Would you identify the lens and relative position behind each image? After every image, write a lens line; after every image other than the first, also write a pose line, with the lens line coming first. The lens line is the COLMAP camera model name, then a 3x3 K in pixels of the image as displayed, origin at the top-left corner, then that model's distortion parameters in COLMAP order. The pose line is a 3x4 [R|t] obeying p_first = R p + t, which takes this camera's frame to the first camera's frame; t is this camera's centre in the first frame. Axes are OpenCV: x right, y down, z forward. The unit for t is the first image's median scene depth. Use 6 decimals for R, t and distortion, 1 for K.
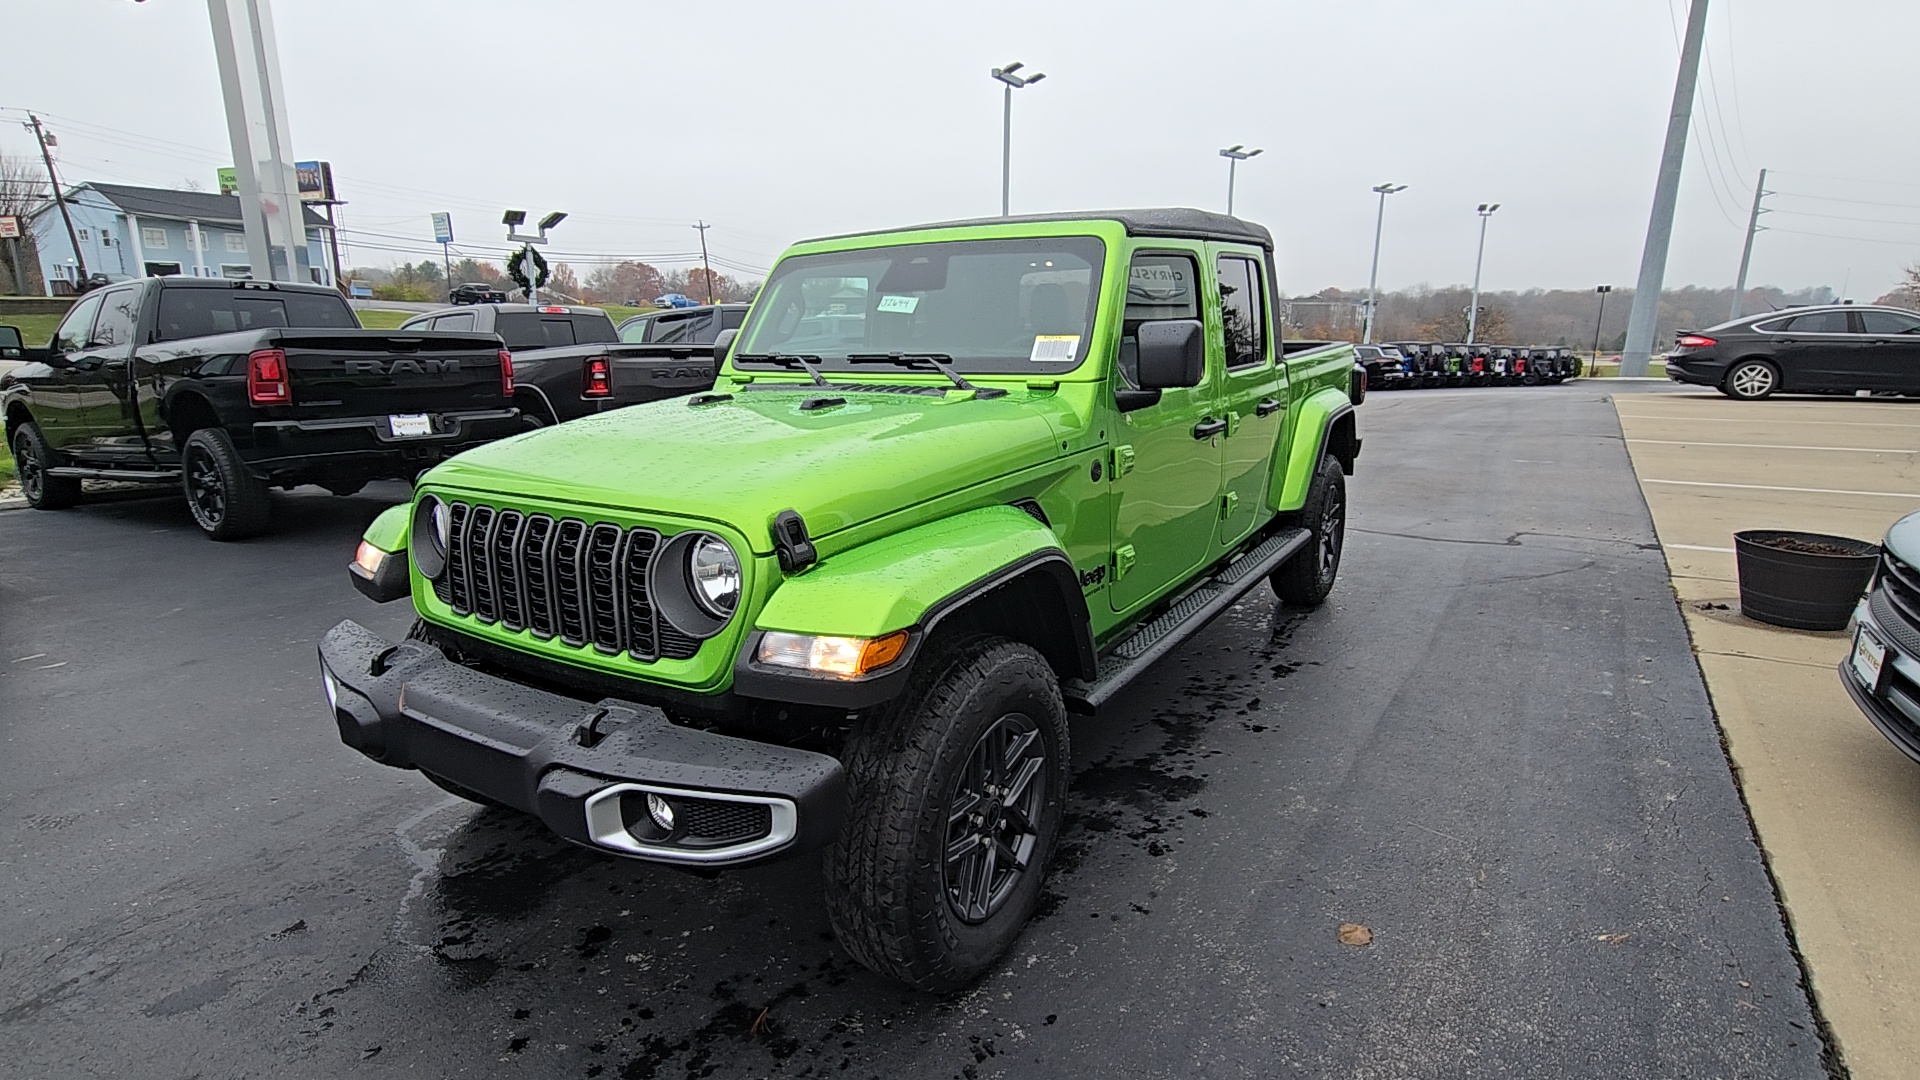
lens RADIAL K [[965.5, 0, 951.8], [0, 965.5, 544.5], [0, 0, 1]] dist [0.001299, -0.001444]
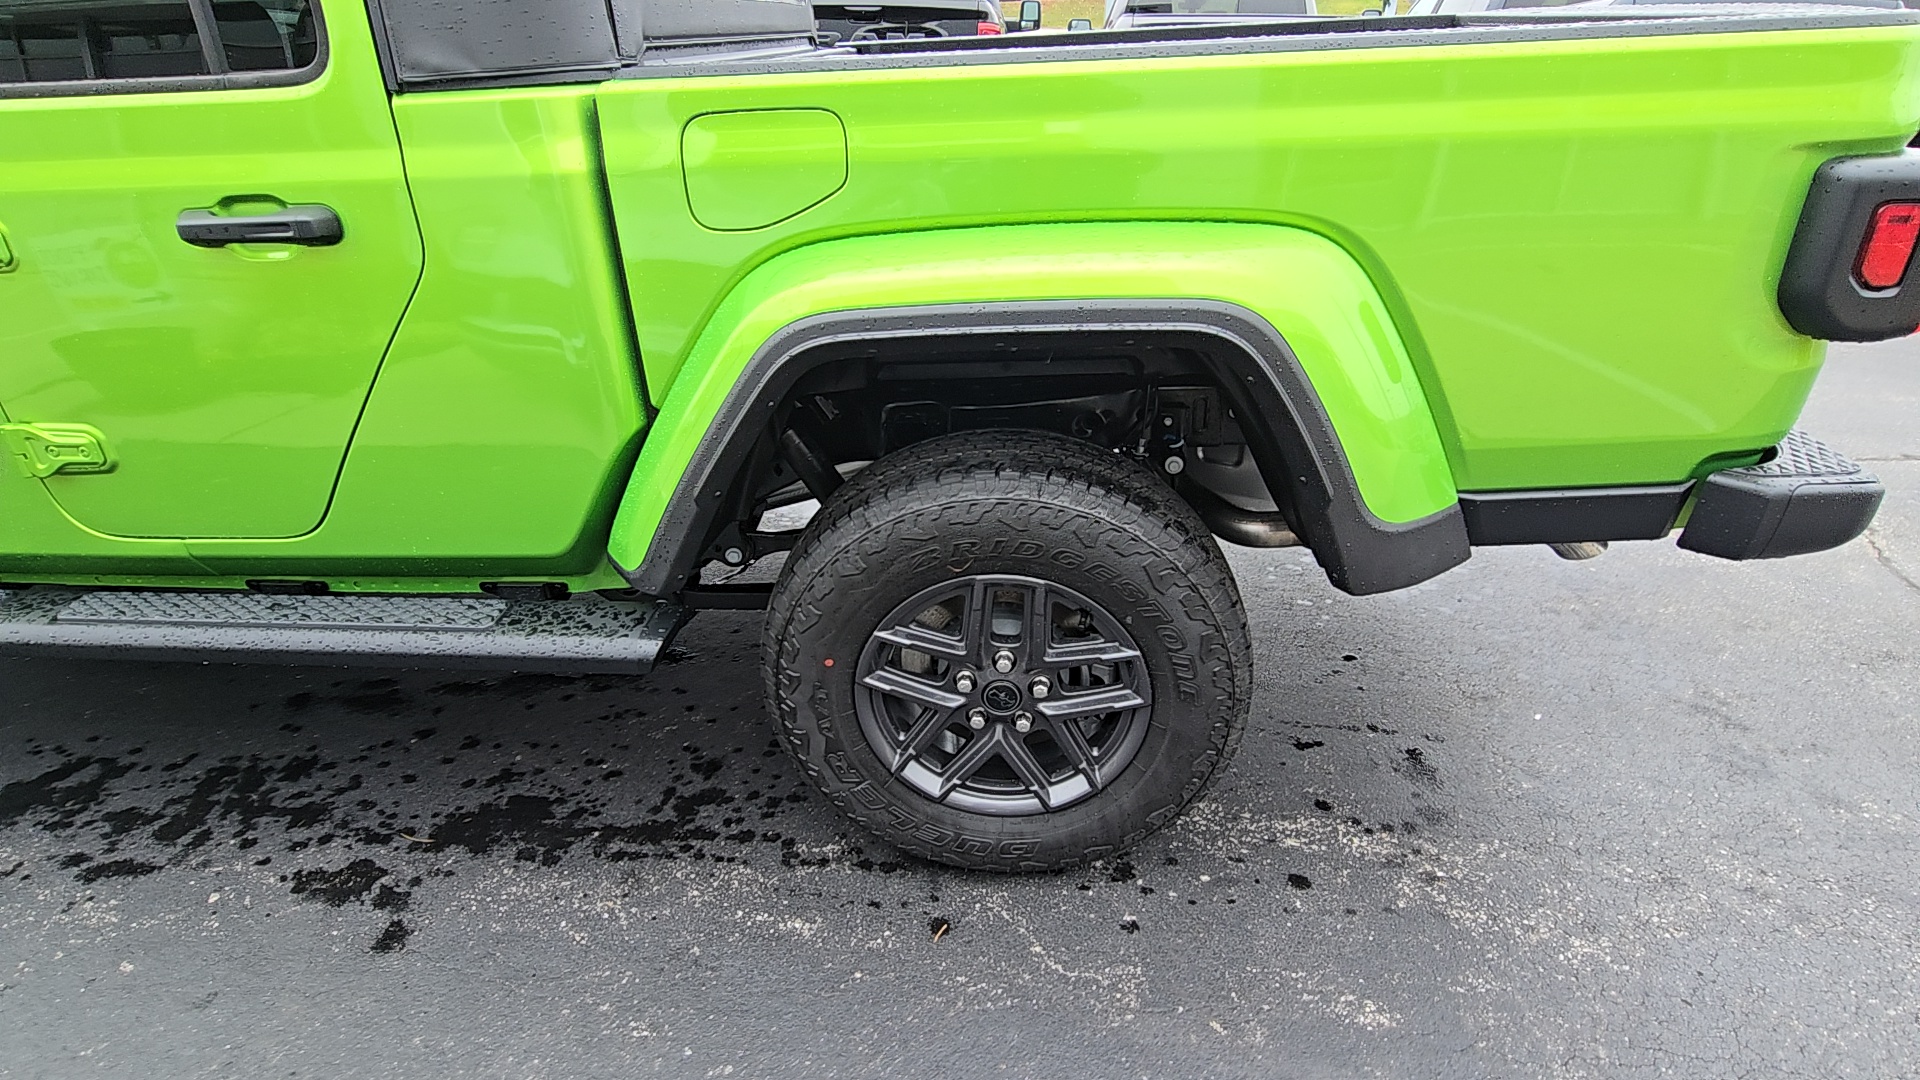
lens RADIAL K [[965.5, 0, 976.9], [0, 965.5, 539.9], [0, 0, 1]] dist [0.001299, -0.001444]
pose [[0.470097, 0.425295, -0.773391, 0.585350], [-0.185788, 0.904298, 0.384353, -0.172020], [0.862839, -0.036996, 0.504122, 0.823907]]
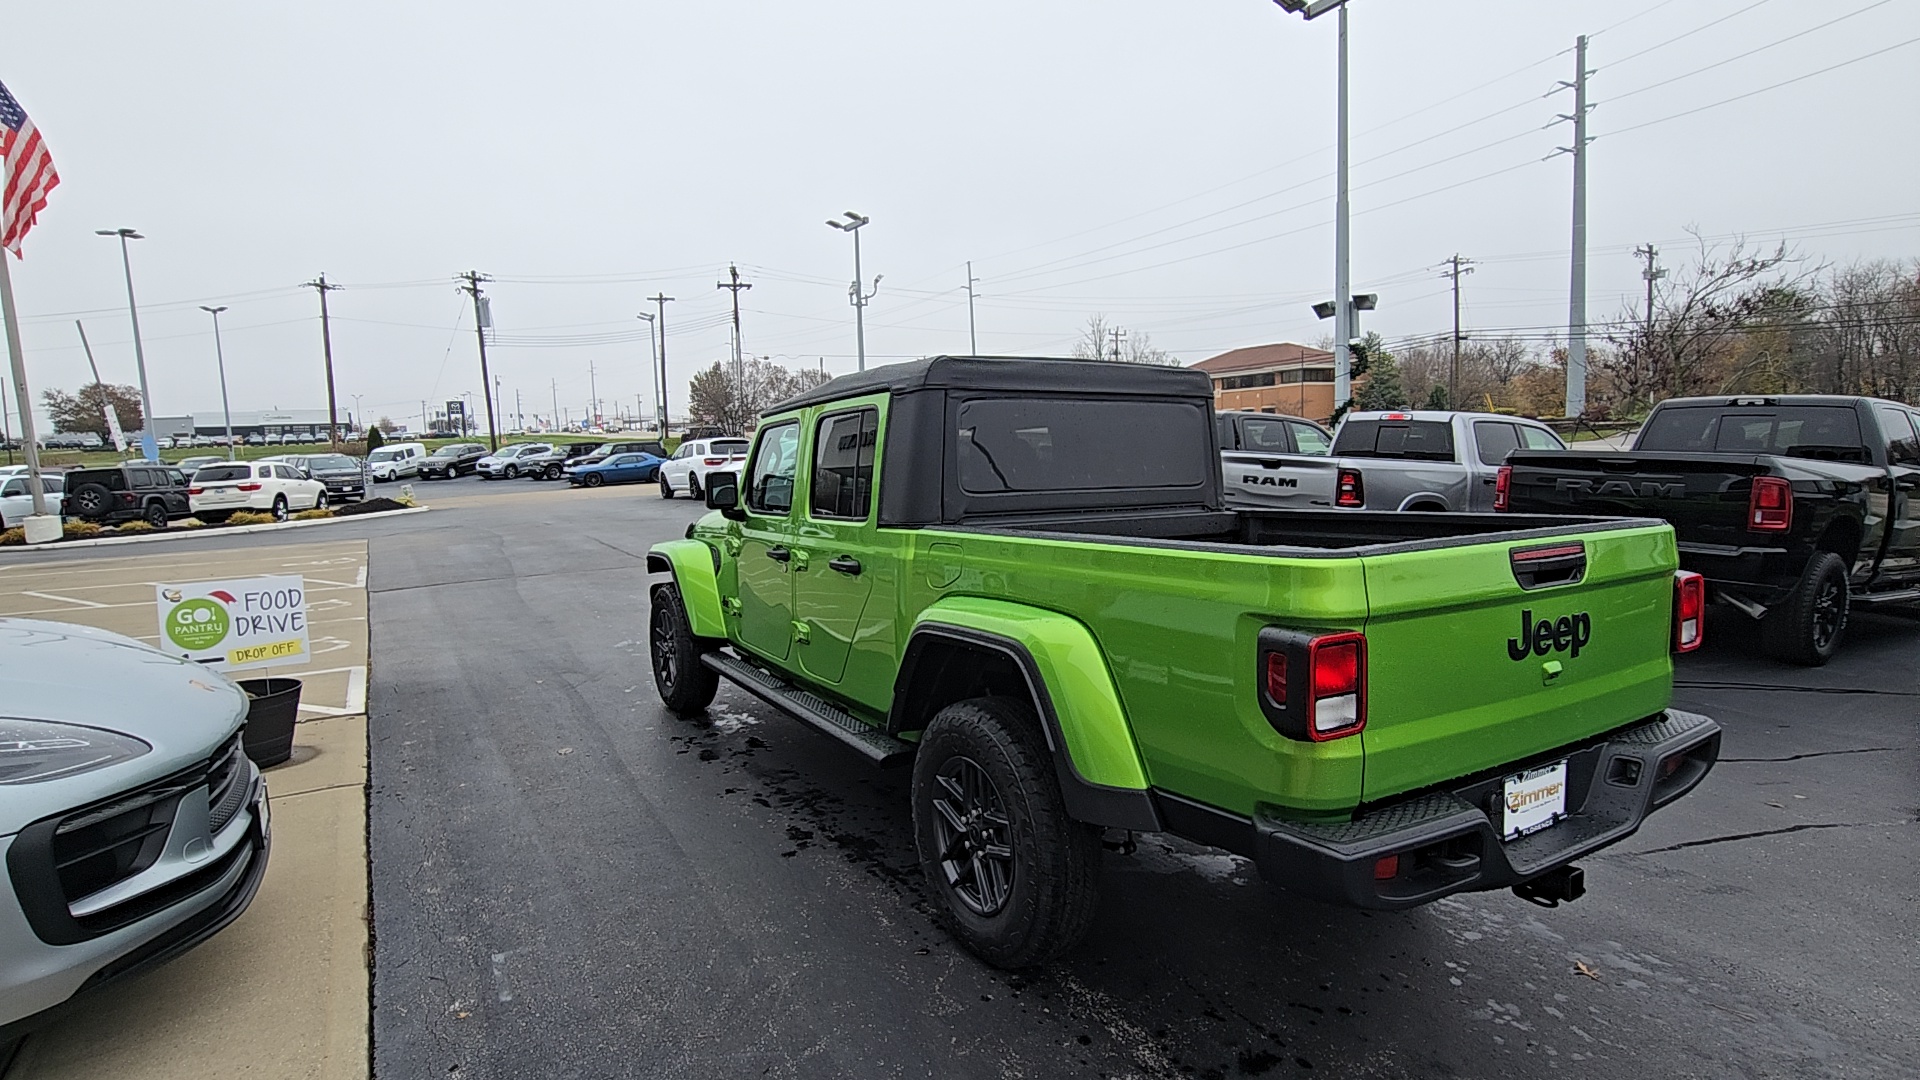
lens RADIAL K [[965.5, 0, 952.1], [0, 965.5, 549.9], [0, 0, 1]] dist [0.001299, -0.001444]
pose [[-0.443670, 0.111035, -0.889285, 0.873142], [-0.179898, 0.961063, 0.209749, -0.292944], [0.877948, 0.253040, -0.406420, 1.157256]]
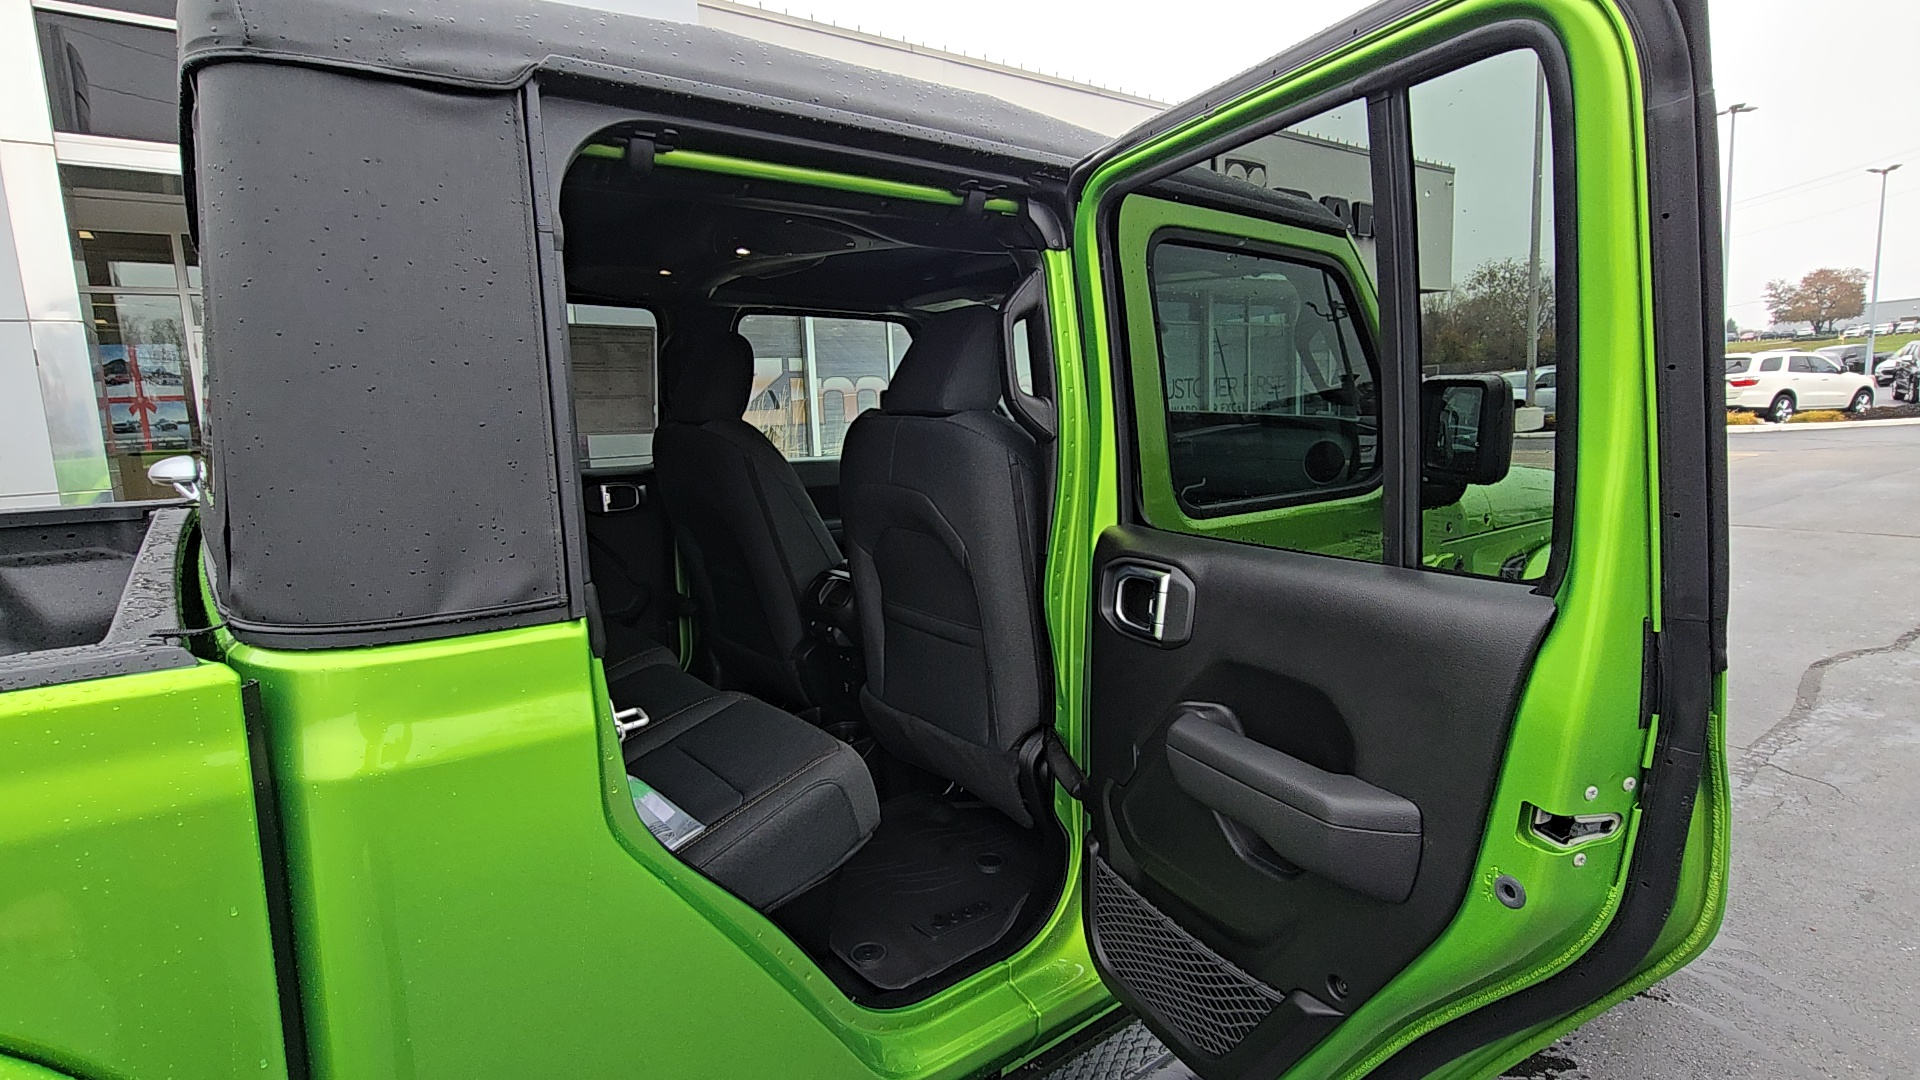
lens RADIAL K [[965.5, 0, 950.1], [0, 965.5, 547.3], [0, 0, 1]] dist [0.001299, -0.001444]
pose [[-0.937751, -0.013242, 0.347056, -0.114985], [0.121933, 0.923112, 0.364687, -0.254757], [-0.325201, 0.384303, -0.864035, 1.114713]]
